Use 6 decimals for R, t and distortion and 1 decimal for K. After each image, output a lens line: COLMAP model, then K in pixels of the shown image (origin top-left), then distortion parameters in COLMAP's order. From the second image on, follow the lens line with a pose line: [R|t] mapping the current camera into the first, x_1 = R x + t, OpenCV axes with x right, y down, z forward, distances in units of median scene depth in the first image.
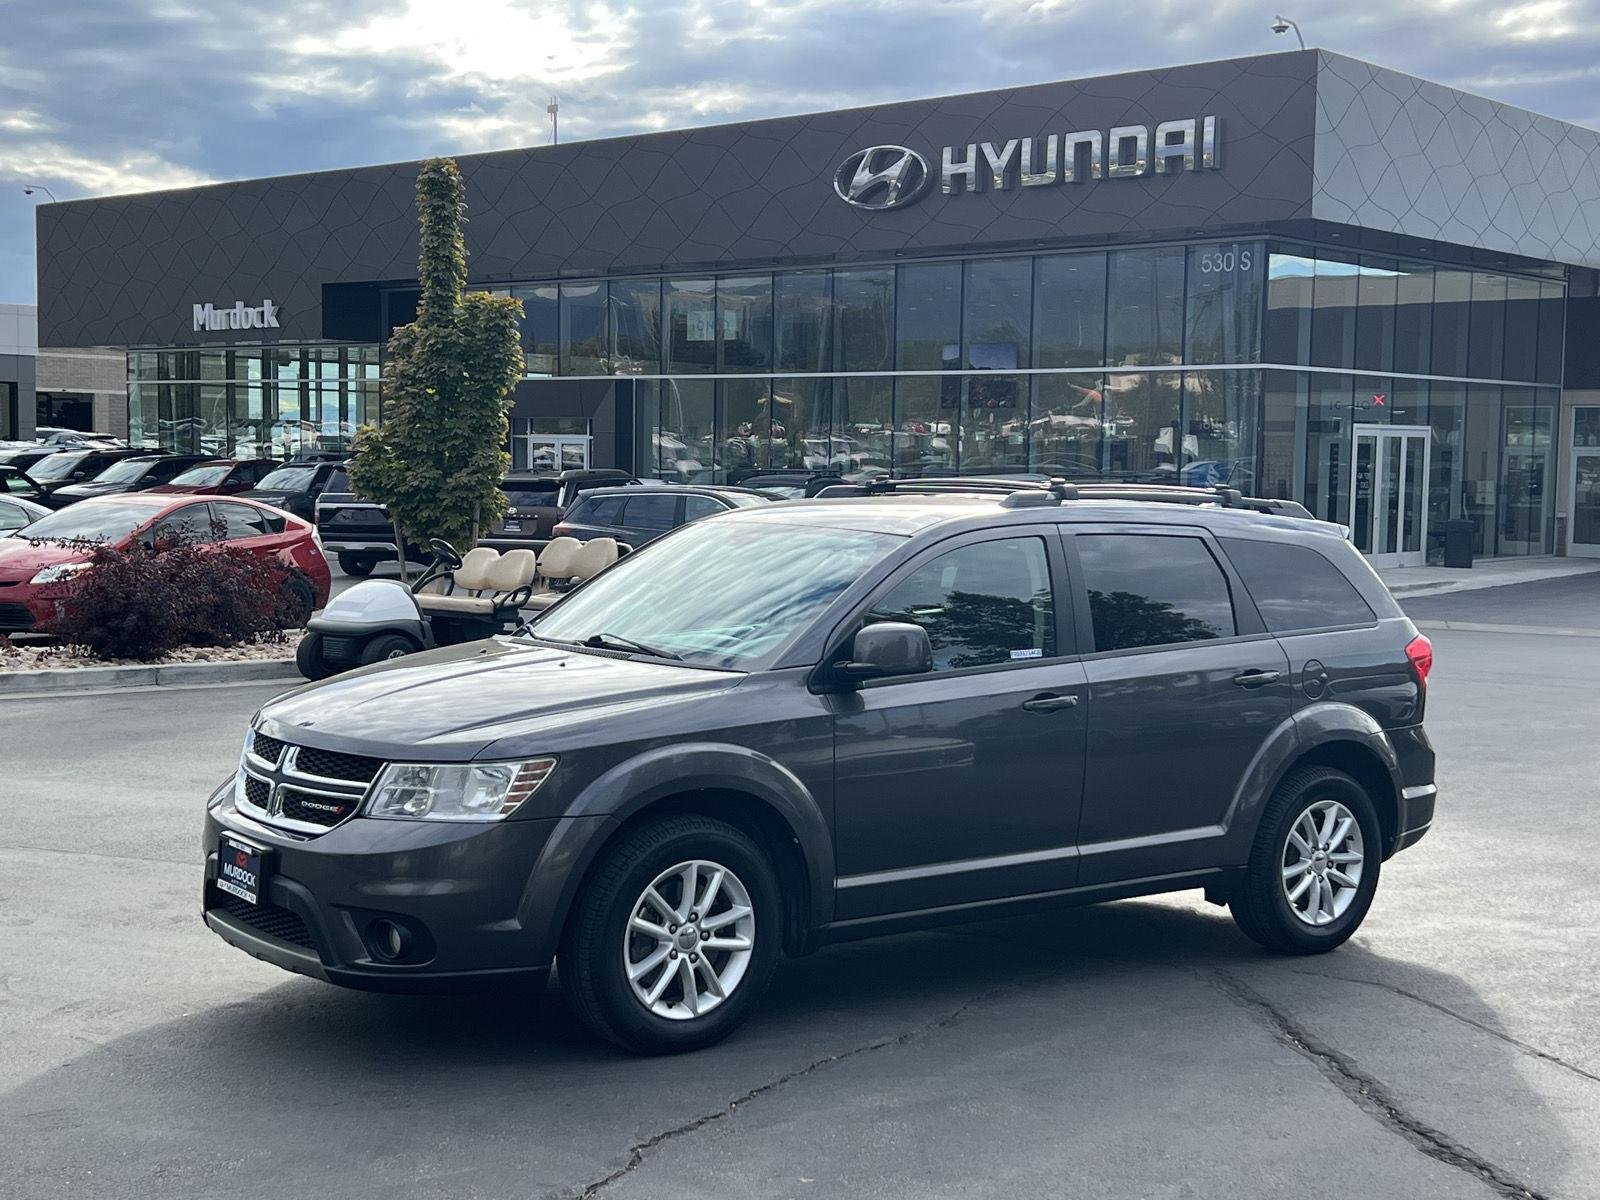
lens RADIAL K [[2260.9, 0, 800.0], [0, 2260.9, 600.0], [0, 0, 1]] dist [0.148811, -0.612763]
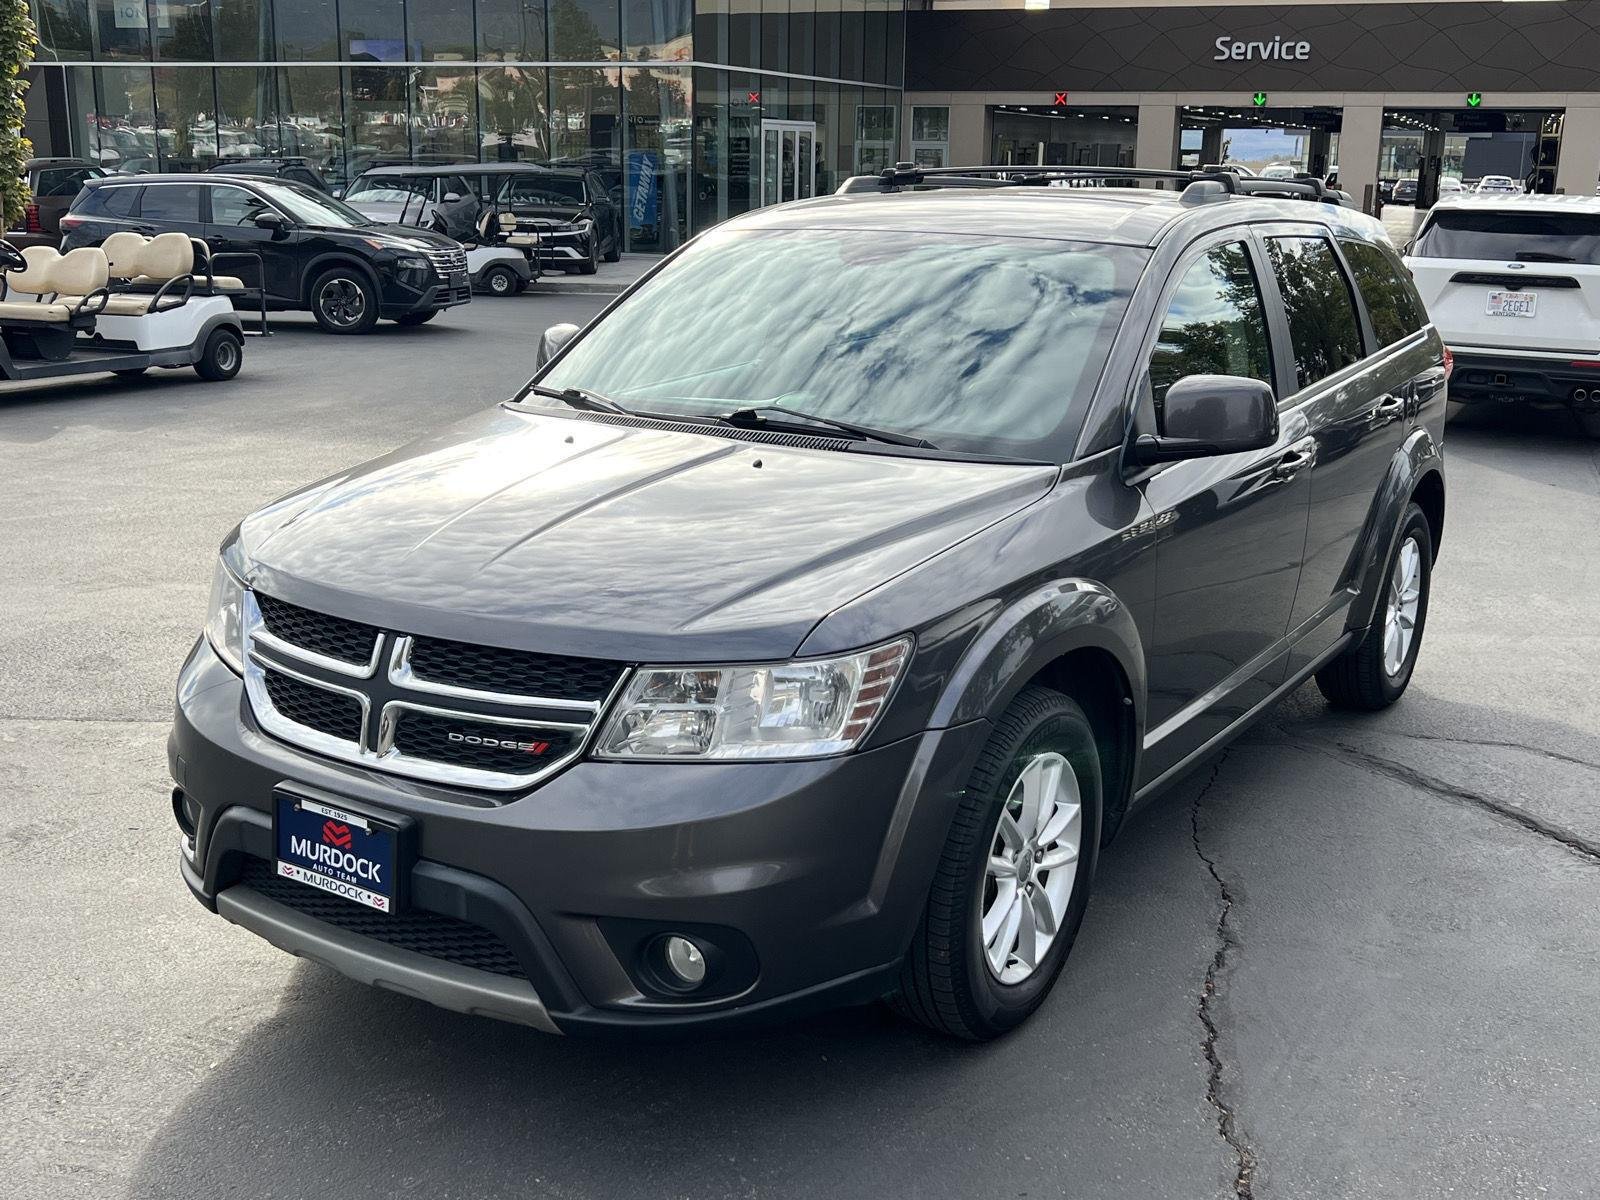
lens RADIAL K [[1755.7, 0, 803.9], [0, 1755.7, 636.4], [0, 0, 1]] dist [0.112684, -0.235962]
pose [[0.936332, -0.092239, 0.338785, -0.280070], [0.021488, 0.978122, 0.206919, -0.028496], [-0.350459, -0.186465, 0.917829, 0.540759]]
